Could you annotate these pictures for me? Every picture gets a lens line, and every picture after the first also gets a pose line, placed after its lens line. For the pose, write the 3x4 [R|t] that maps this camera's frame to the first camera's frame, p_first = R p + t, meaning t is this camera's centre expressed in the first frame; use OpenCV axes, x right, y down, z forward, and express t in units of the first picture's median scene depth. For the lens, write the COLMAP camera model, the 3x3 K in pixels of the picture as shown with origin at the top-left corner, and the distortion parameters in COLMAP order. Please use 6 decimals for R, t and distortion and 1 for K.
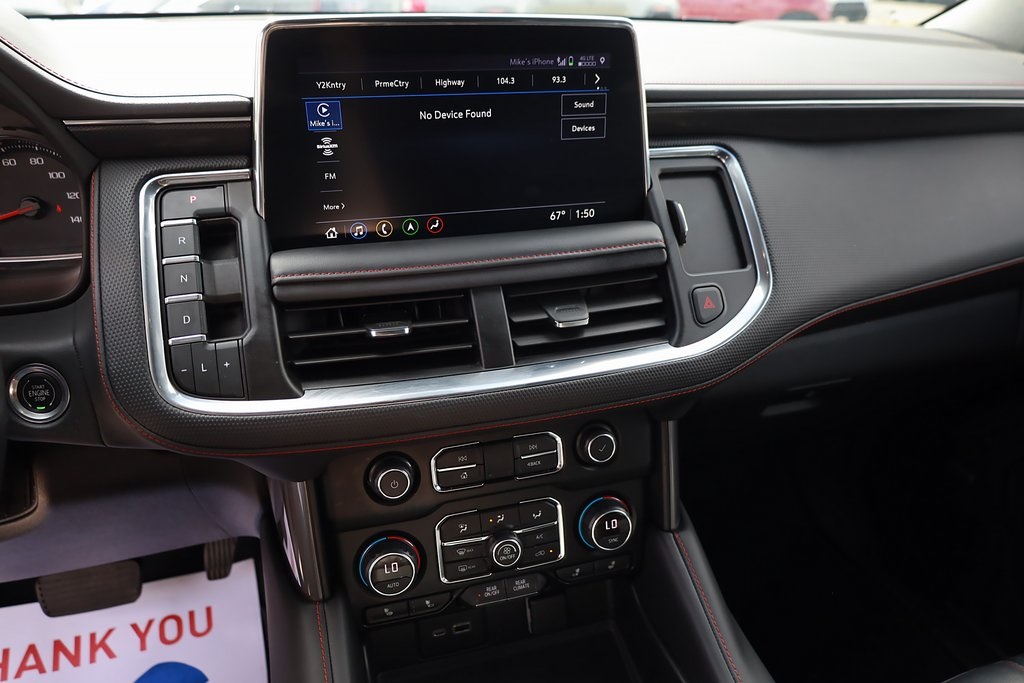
lens RADIAL K [[703.8, 0, 512.0], [0, 703.8, 341.5], [0, 0, 1]] dist [-0.003899, -0.001631]
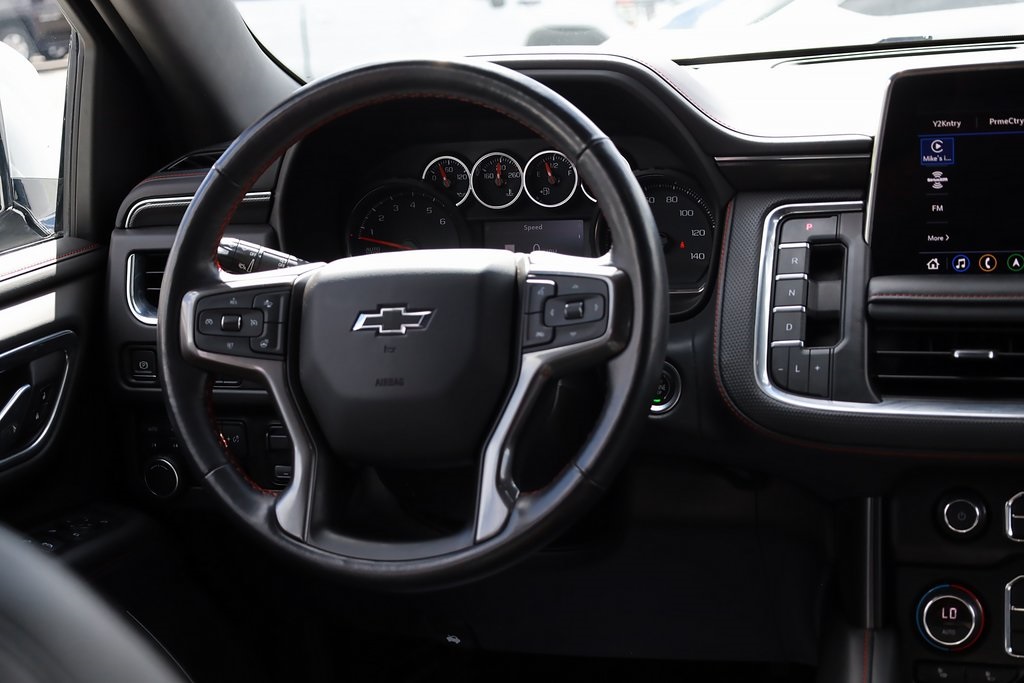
lens RADIAL K [[1599.2, 0, 510.9], [0, 1599.2, 344.2], [0, 0, 1]] dist [-0.022251, -0.049633]
pose [[0.831072, 0.053802, -0.553556, 0.504968], [-0.173946, 0.970522, -0.166823, 0.437669], [0.528263, 0.234931, 0.815932, -1.137539]]
